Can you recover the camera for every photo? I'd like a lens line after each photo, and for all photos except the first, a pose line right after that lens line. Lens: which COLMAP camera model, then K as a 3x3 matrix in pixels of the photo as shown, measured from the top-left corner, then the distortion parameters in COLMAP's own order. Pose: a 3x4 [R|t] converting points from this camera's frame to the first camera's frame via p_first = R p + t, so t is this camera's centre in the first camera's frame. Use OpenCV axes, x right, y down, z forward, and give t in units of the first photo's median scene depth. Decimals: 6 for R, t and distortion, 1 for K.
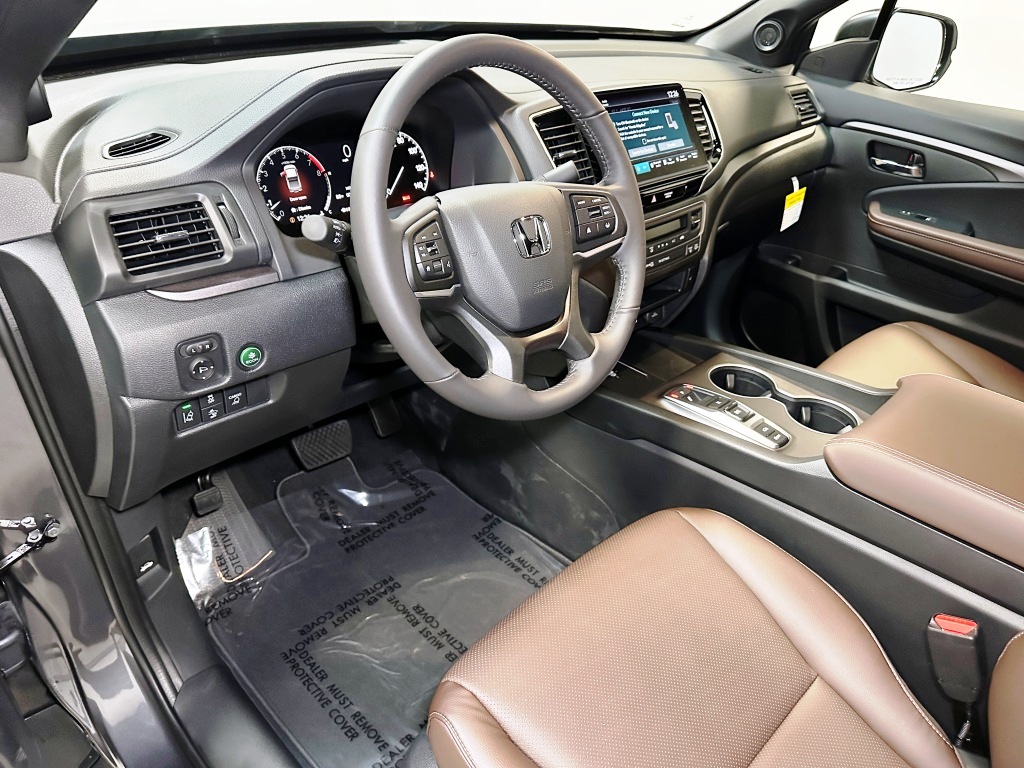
lens RADIAL K [[719.7, 0, 501.0], [0, 719.7, 386.4], [0, 0, 1]] dist [0.037447, -0.030511]
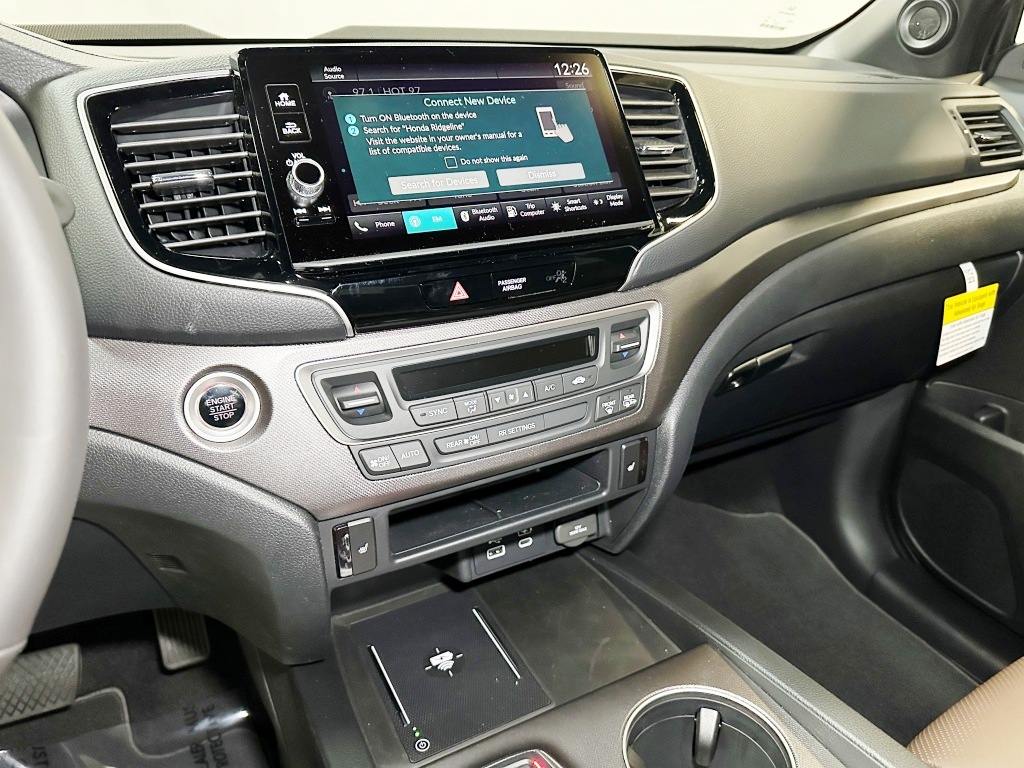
lens RADIAL K [[719.7, 0, 519.6], [0, 719.7, 373.7], [0, 0, 1]] dist [0.037447, -0.030511]
pose [[0.954215, 0.055791, -0.293873, 0.267176], [-0.098370, 0.986335, -0.132159, -0.115910], [0.282484, 0.155016, 0.946664, 0.448487]]
